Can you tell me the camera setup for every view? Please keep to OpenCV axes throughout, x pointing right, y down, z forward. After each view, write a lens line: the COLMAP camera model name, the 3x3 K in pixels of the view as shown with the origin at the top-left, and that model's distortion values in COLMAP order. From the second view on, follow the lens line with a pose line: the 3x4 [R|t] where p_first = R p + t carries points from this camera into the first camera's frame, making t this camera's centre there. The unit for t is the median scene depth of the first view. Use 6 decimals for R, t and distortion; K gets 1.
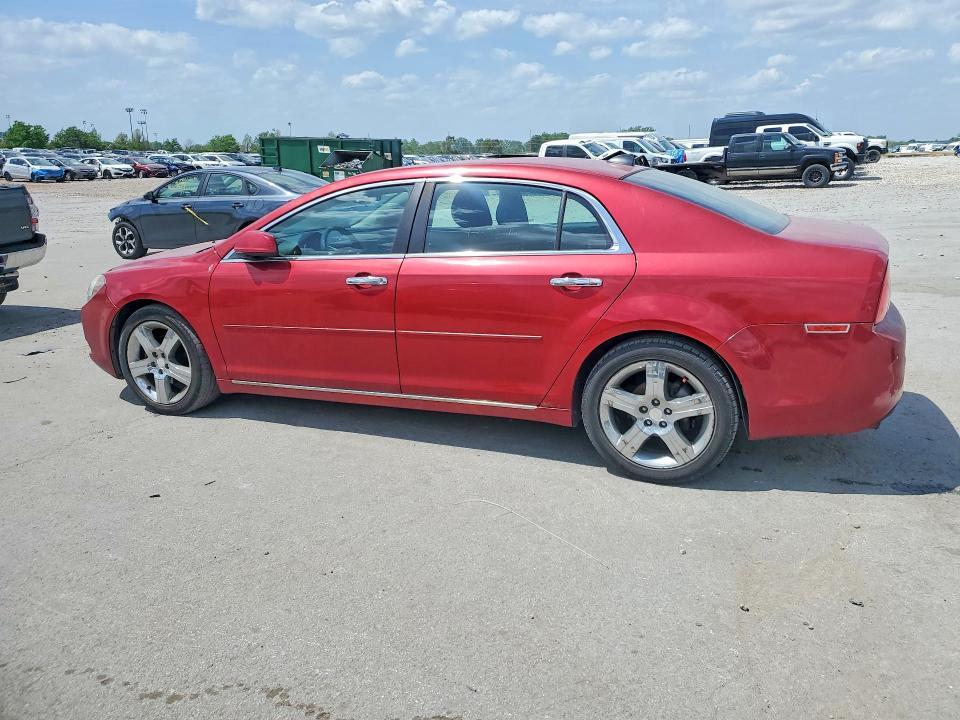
lens RADIAL K [[782.2, 0, 476.4], [0, 782.2, 360.6], [0, 0, 1]] dist [0.015697, 0.031753]
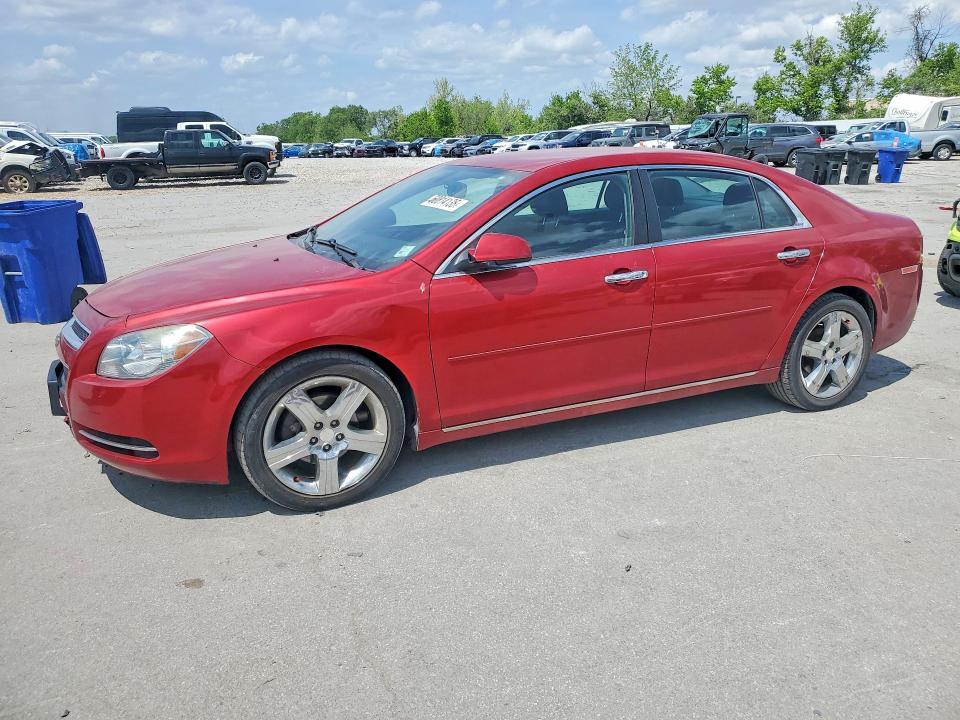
lens RADIAL K [[782.2, 0, 476.9], [0, 782.2, 359.8], [0, 0, 1]] dist [0.015697, 0.031753]
pose [[0.662325, -0.180273, 0.727205, -0.166156], [0.180018, 0.980478, 0.079102, -0.019380], [-0.727268, 0.078519, 0.681848, 0.087834]]
